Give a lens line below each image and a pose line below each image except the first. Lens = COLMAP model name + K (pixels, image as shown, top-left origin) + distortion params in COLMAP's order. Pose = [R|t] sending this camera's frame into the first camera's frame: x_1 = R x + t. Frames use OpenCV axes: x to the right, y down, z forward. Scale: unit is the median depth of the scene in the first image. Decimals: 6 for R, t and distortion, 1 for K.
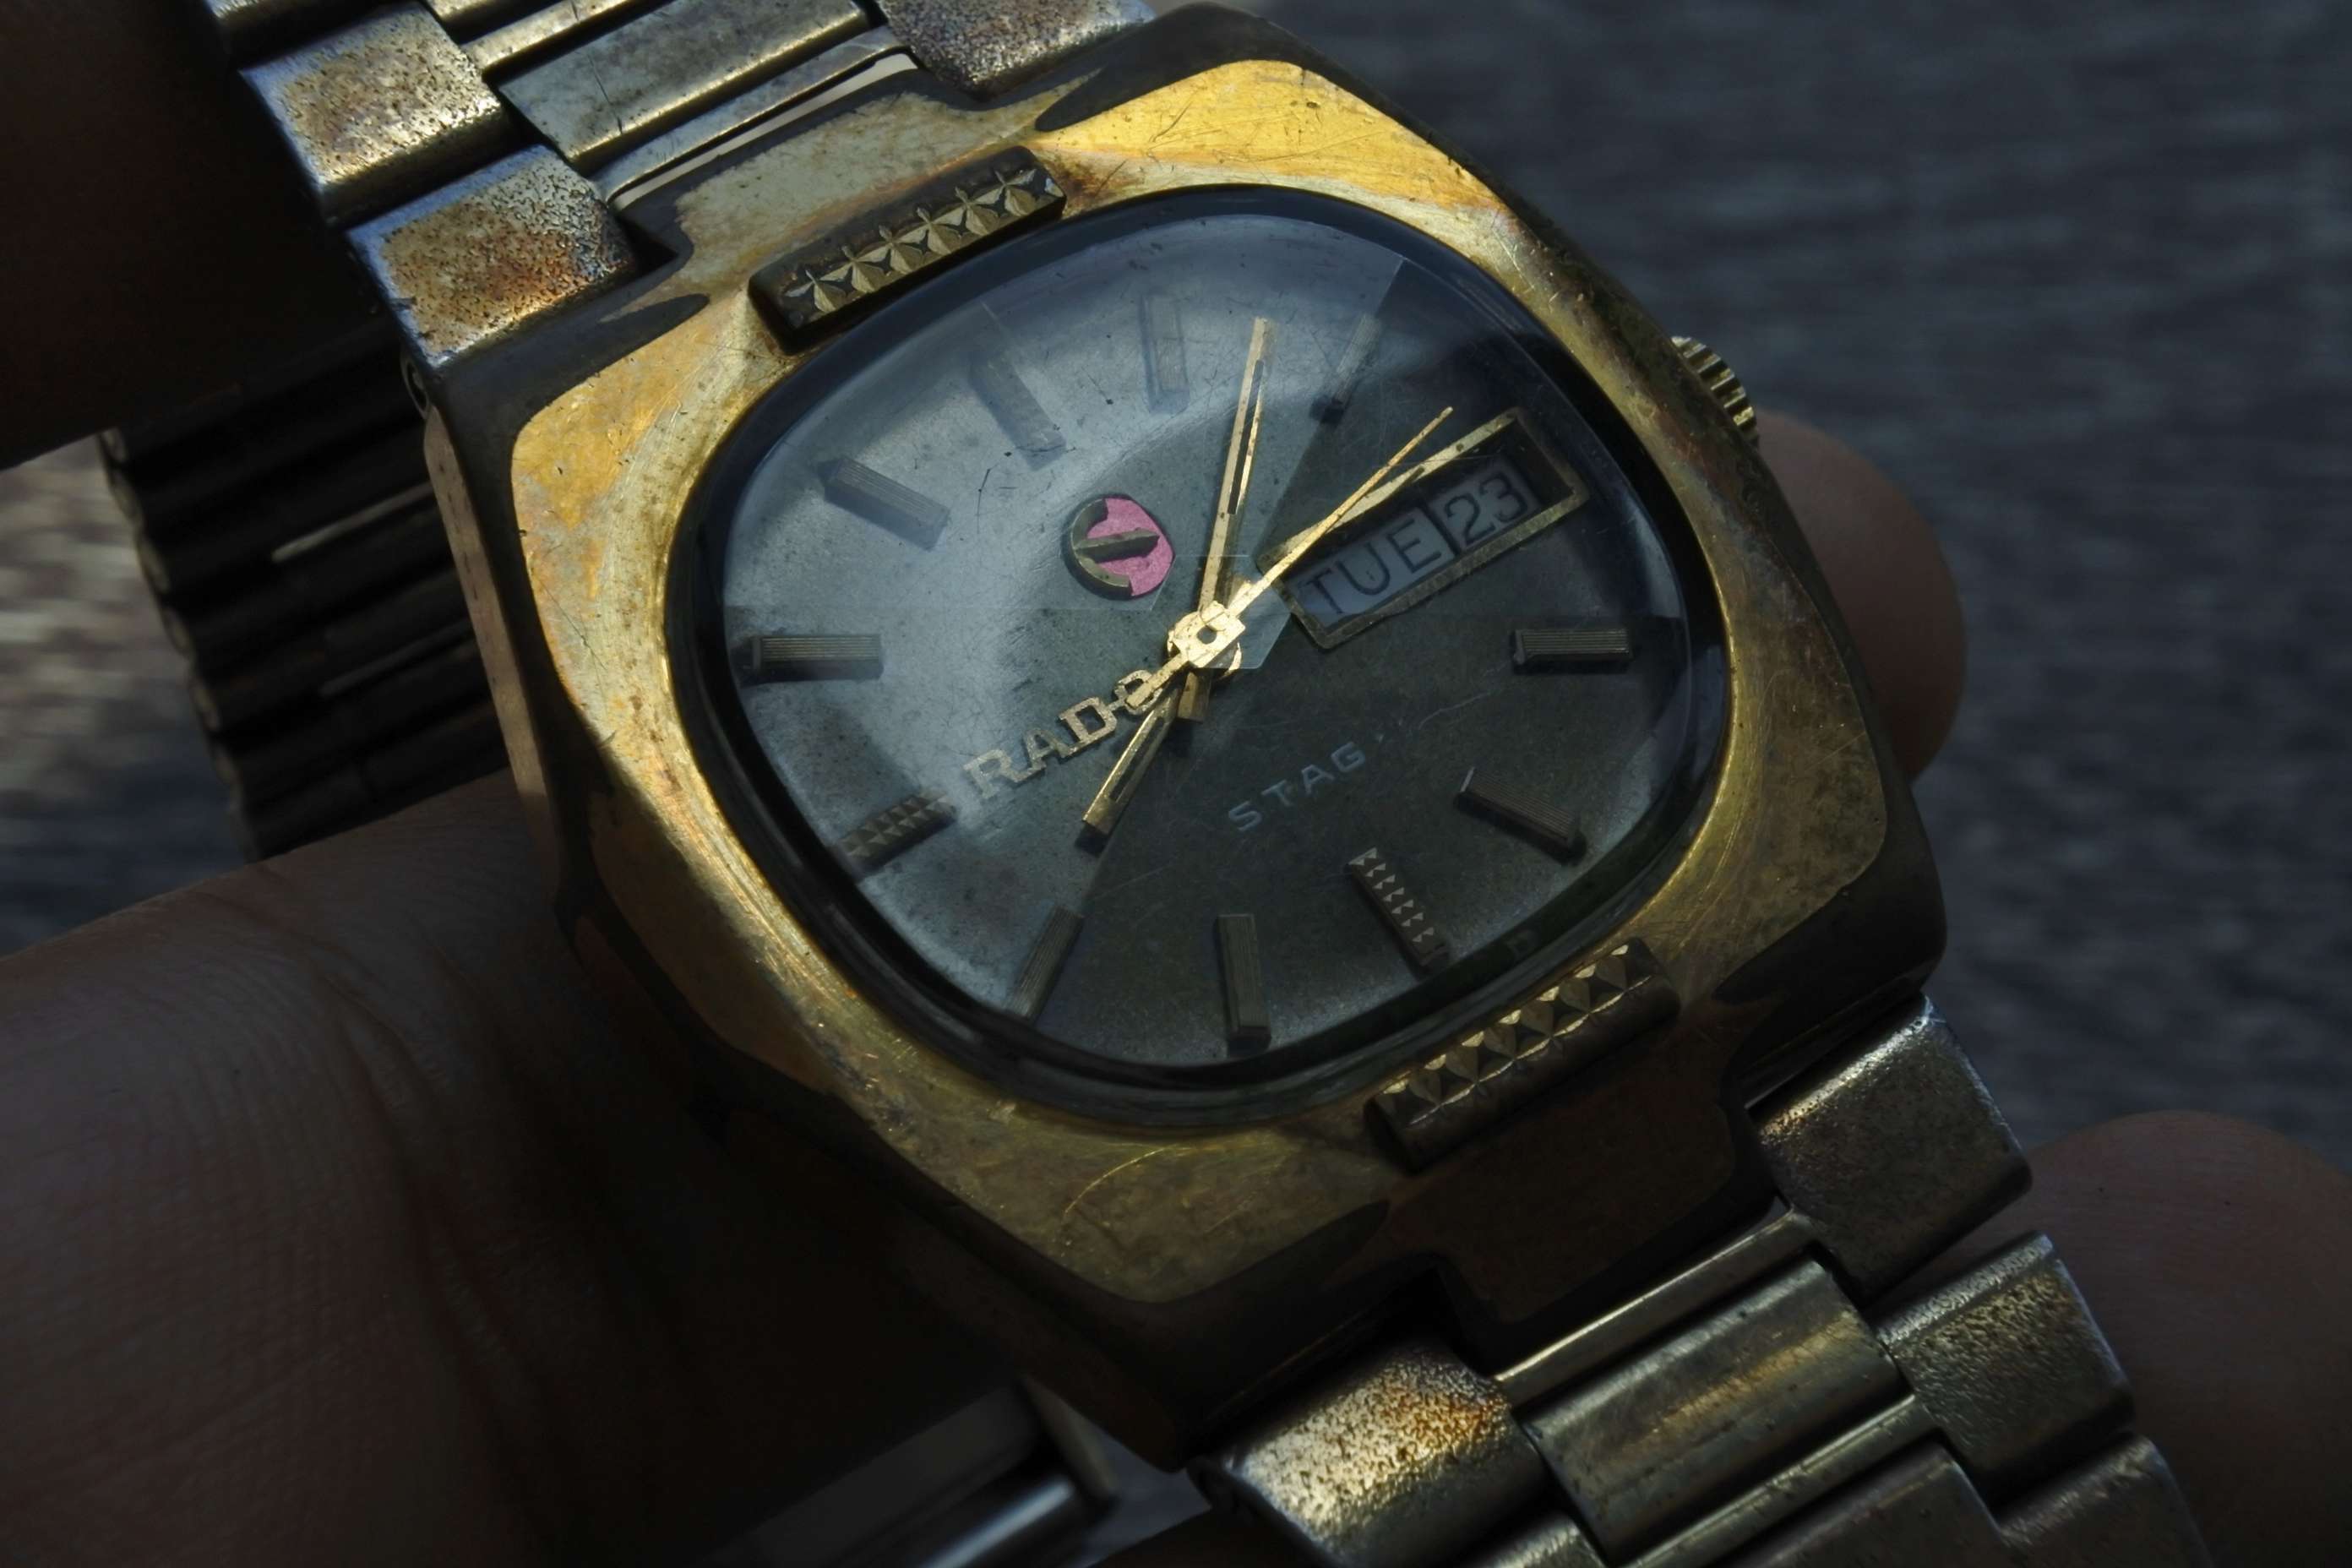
lens RADIAL K [[5309.6, 0, 1176.0], [0, 5309.6, 784.0], [0, 0, 1]] dist [1.657100, 0.332964]
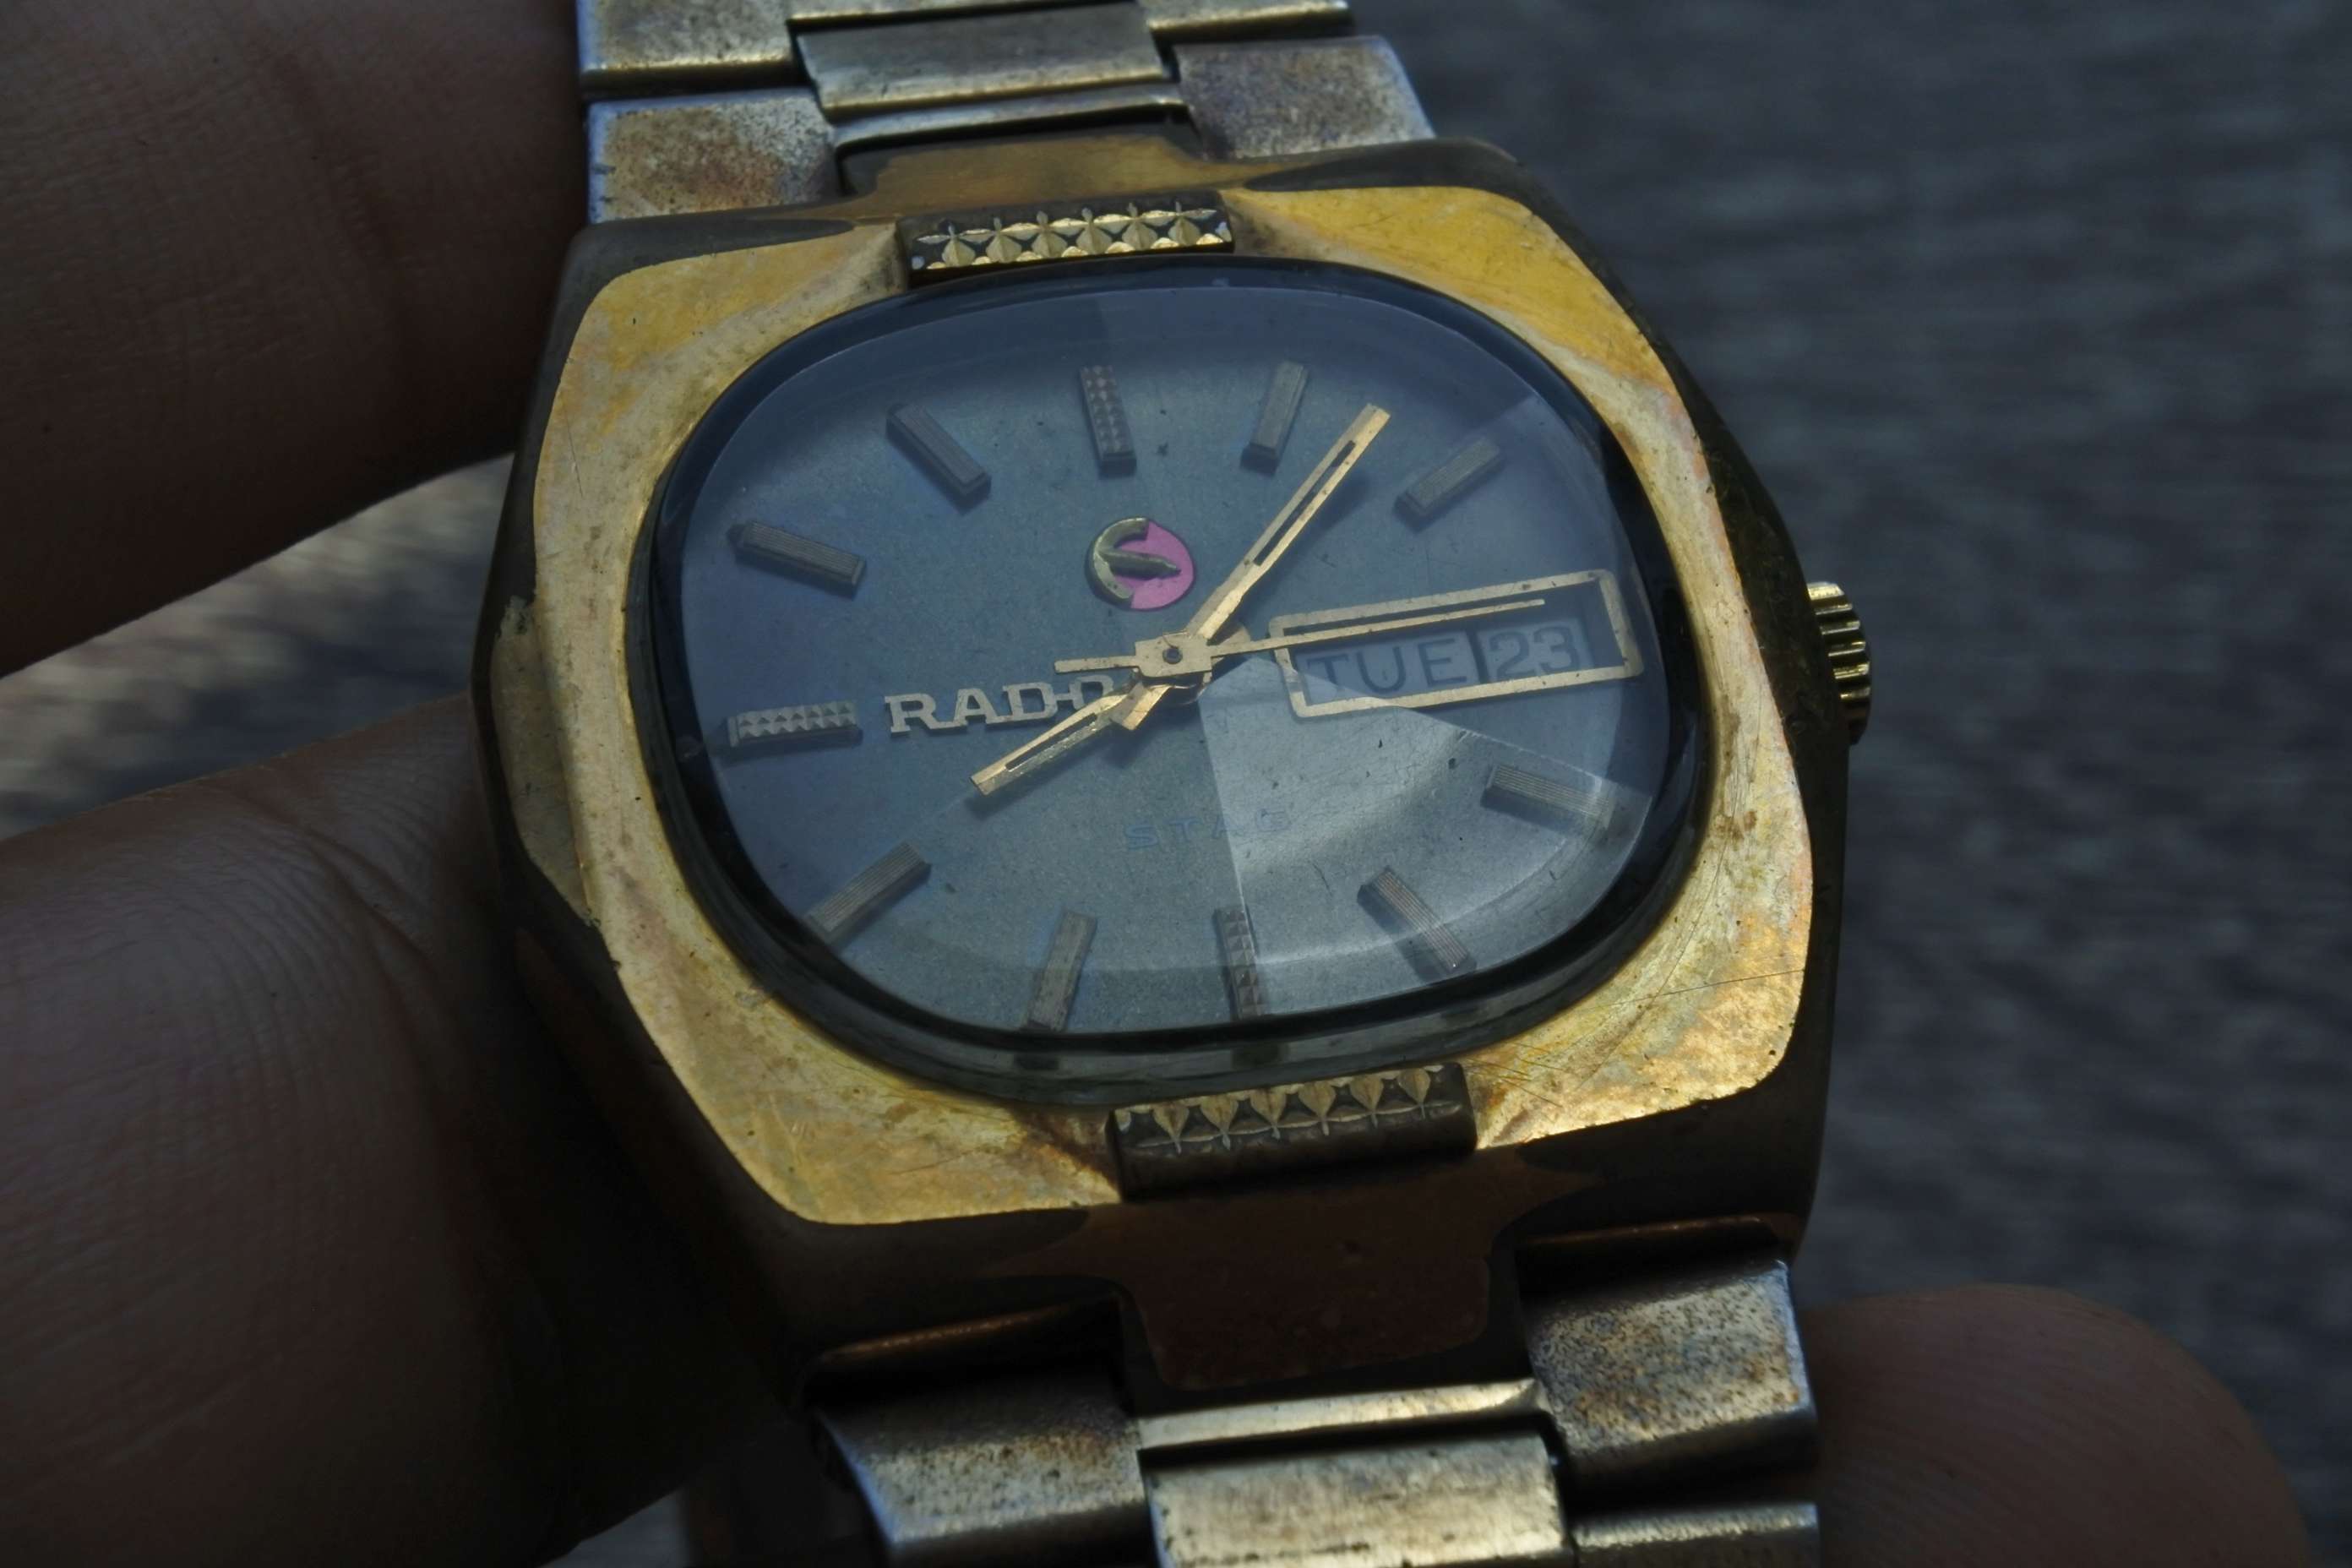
lens RADIAL K [[5309.6, 0, 1176.0], [0, 5309.6, 784.0], [0, 0, 1]] dist [1.657100, 0.332964]
pose [[0.909188, 0.283167, -0.305275, 0.304781], [-0.329621, 0.937428, -0.112156, 0.101264], [0.254414, 0.202596, 0.945636, 0.074327]]
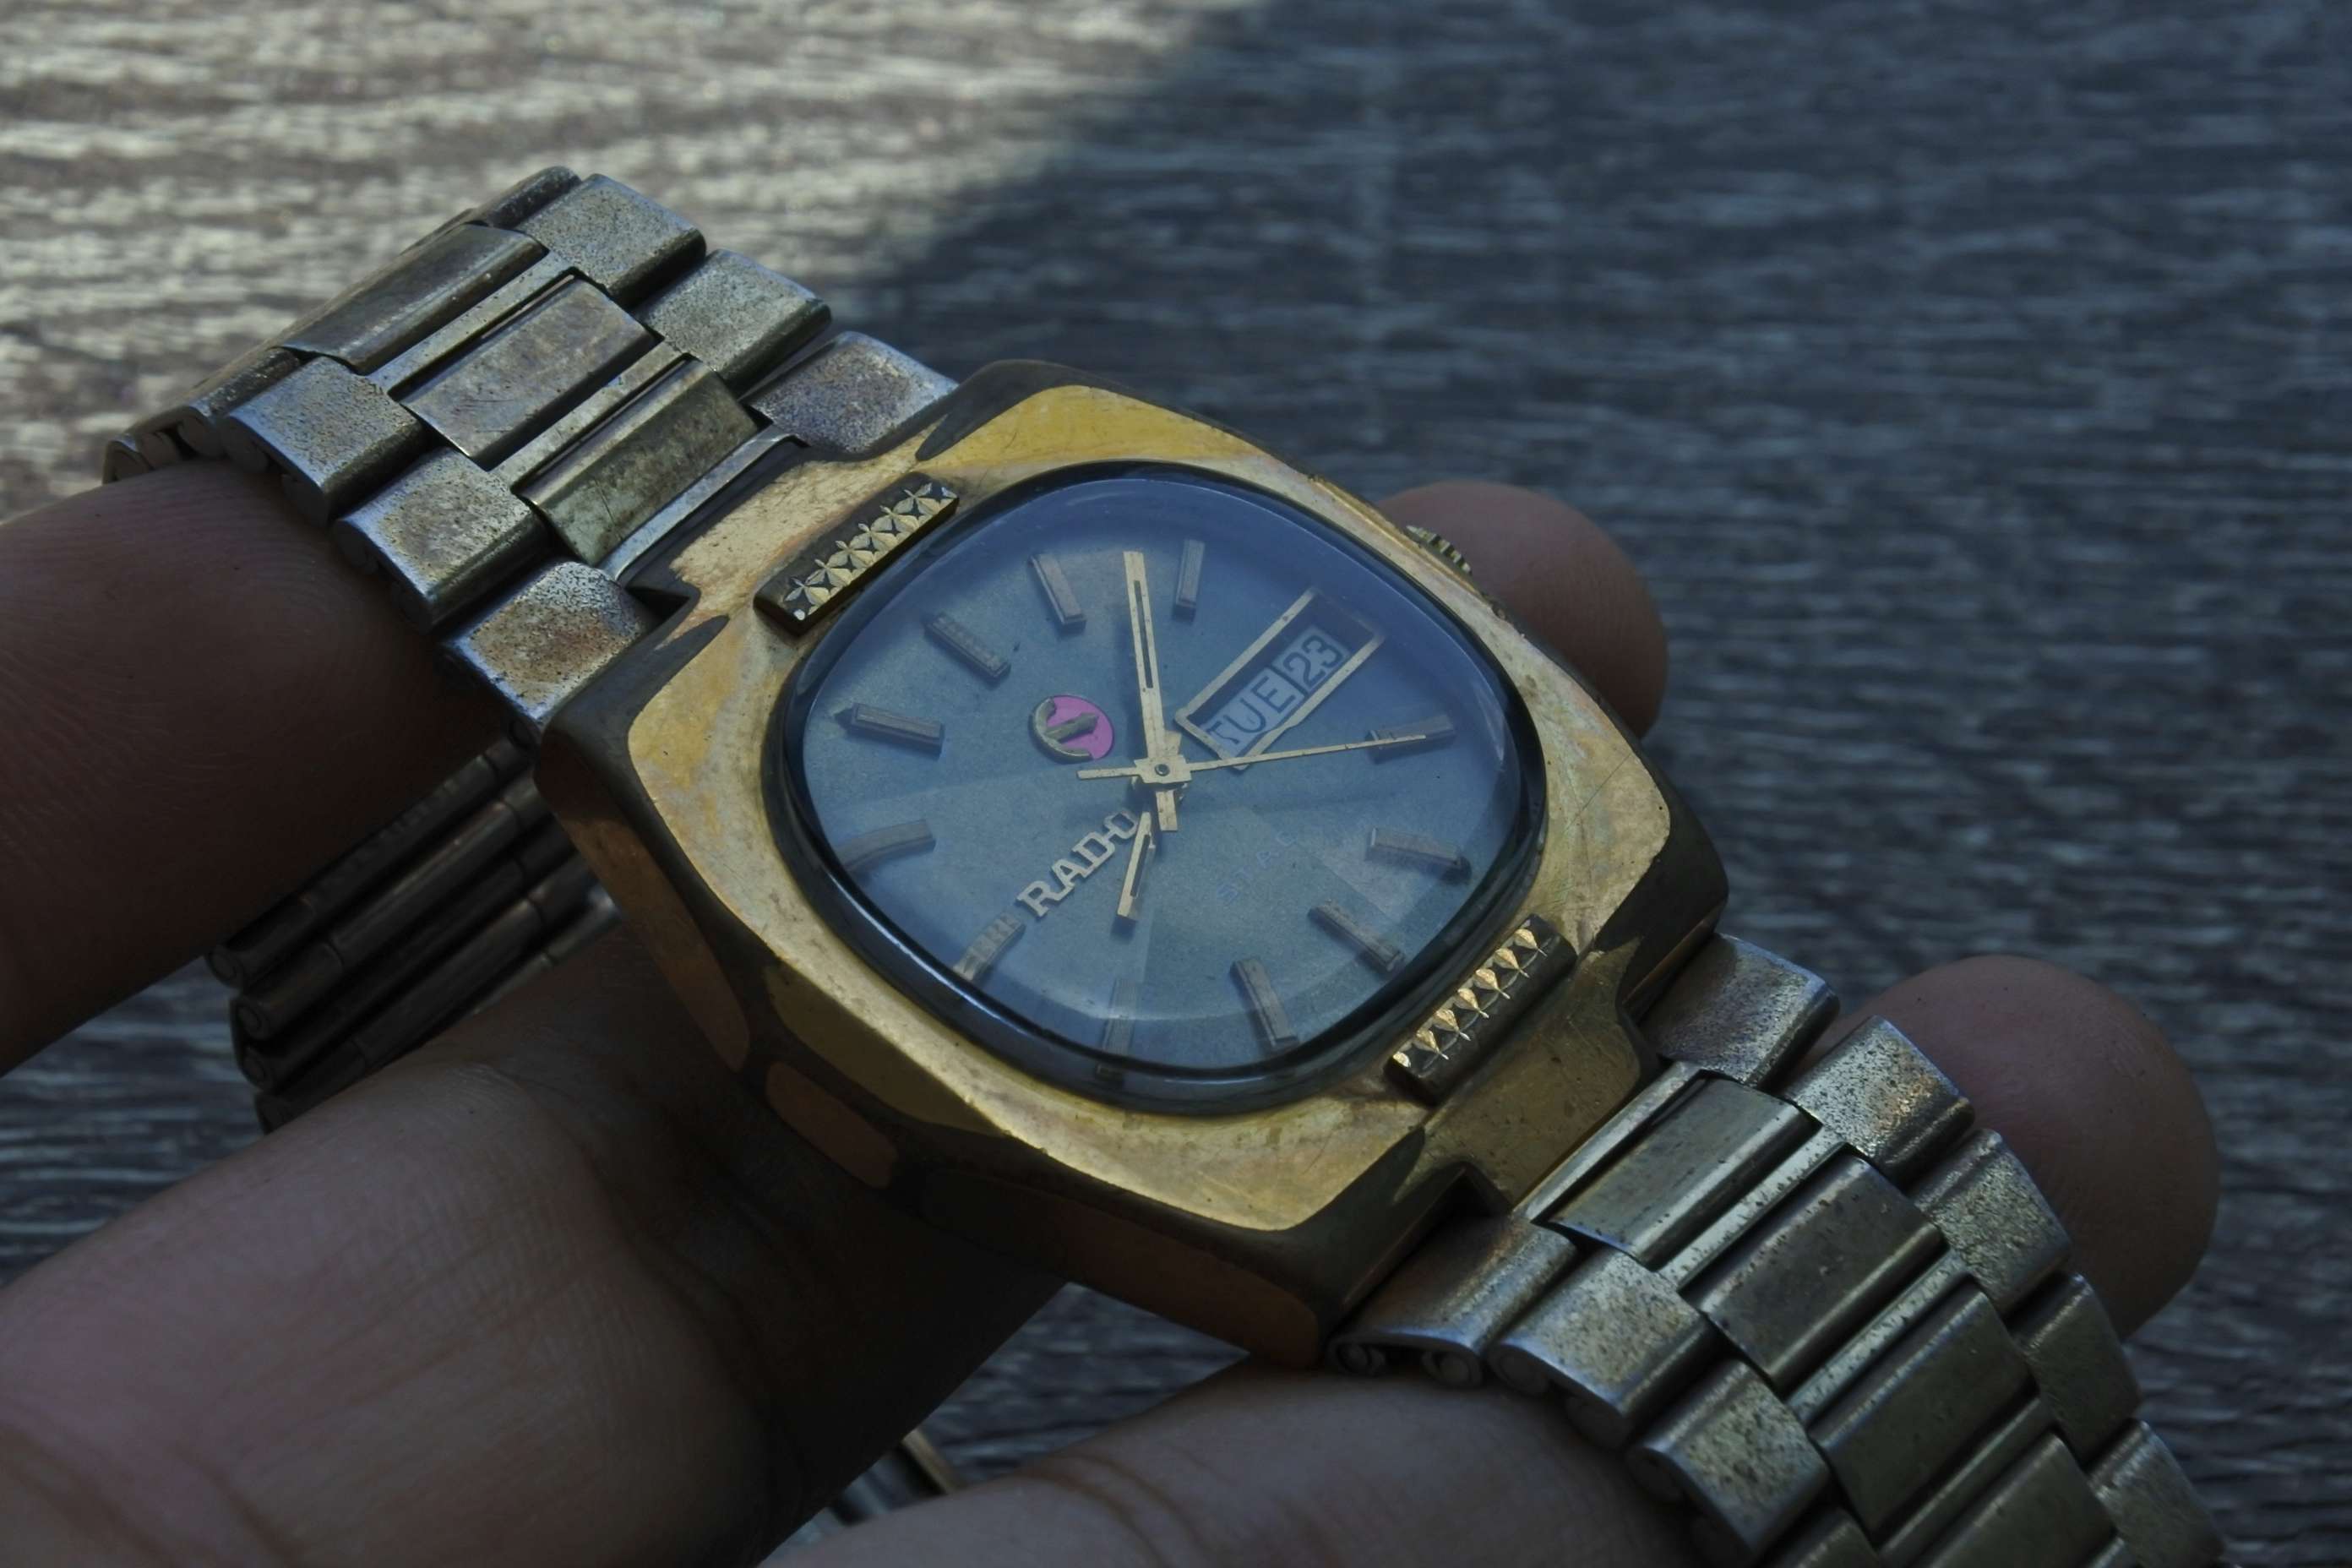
lens RADIAL K [[5309.6, 0, 1176.0], [0, 5309.6, 784.0], [0, 0, 1]] dist [1.657100, 0.332964]
pose [[0.956496, -0.214623, 0.197614, -0.244654], [0.243461, 0.960426, -0.135310, 0.149765], [-0.160753, 0.177535, 0.970896, -0.268114]]
